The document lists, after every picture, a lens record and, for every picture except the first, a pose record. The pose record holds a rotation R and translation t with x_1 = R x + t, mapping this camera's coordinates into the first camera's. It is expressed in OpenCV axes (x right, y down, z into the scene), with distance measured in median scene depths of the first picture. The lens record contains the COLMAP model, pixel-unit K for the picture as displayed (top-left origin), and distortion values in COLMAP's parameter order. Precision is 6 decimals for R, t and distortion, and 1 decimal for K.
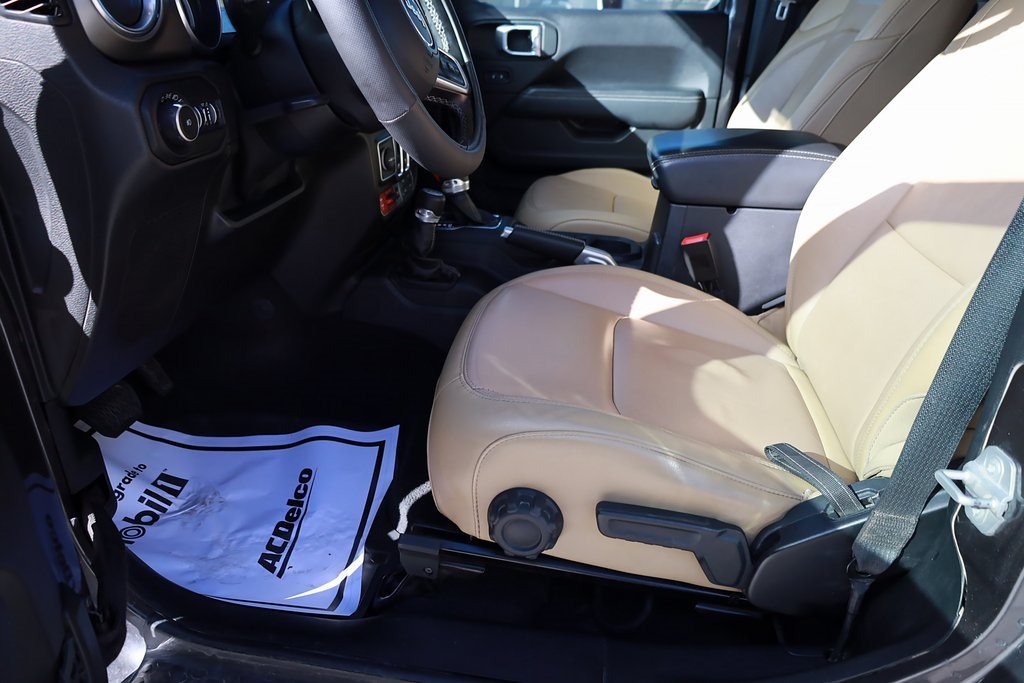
lens RADIAL K [[640.2, 0, 514.3], [0, 640.2, 322.2], [0, 0, 1]] dist [-0.027298, 0.001043]
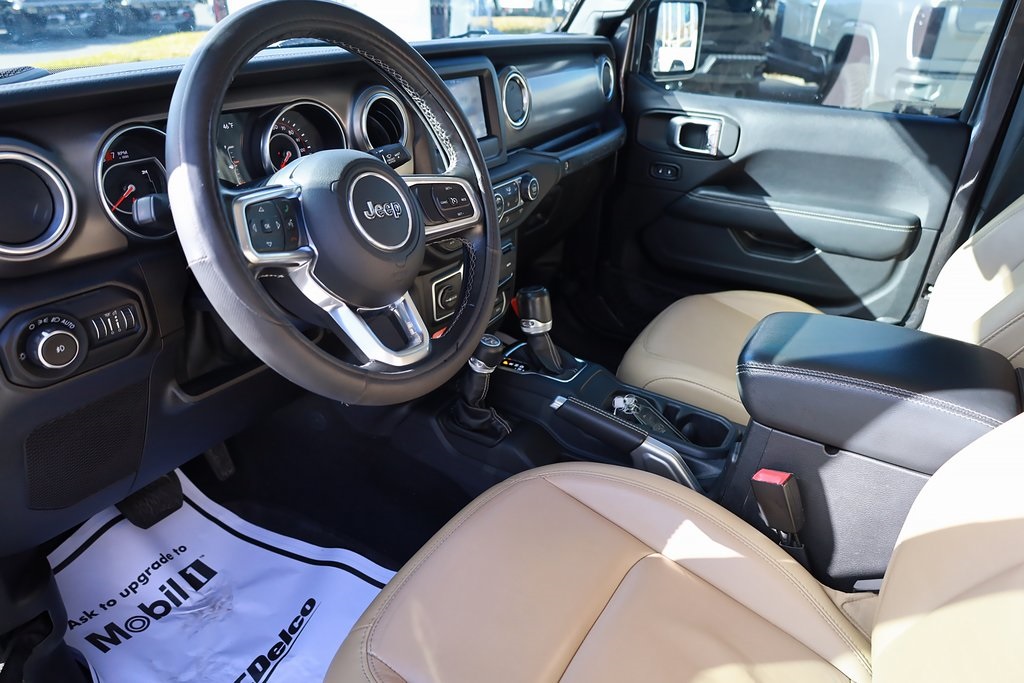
lens RADIAL K [[642.8, 0, 540.5], [0, 642.8, 340.6], [0, 0, 1]] dist [-0.014193, 0.000627]
pose [[0.928293, 0.190443, -0.319379, 0.216621], [-0.187253, 0.981457, 0.040975, -0.242879], [0.321260, 0.021768, 0.946741, 0.162517]]
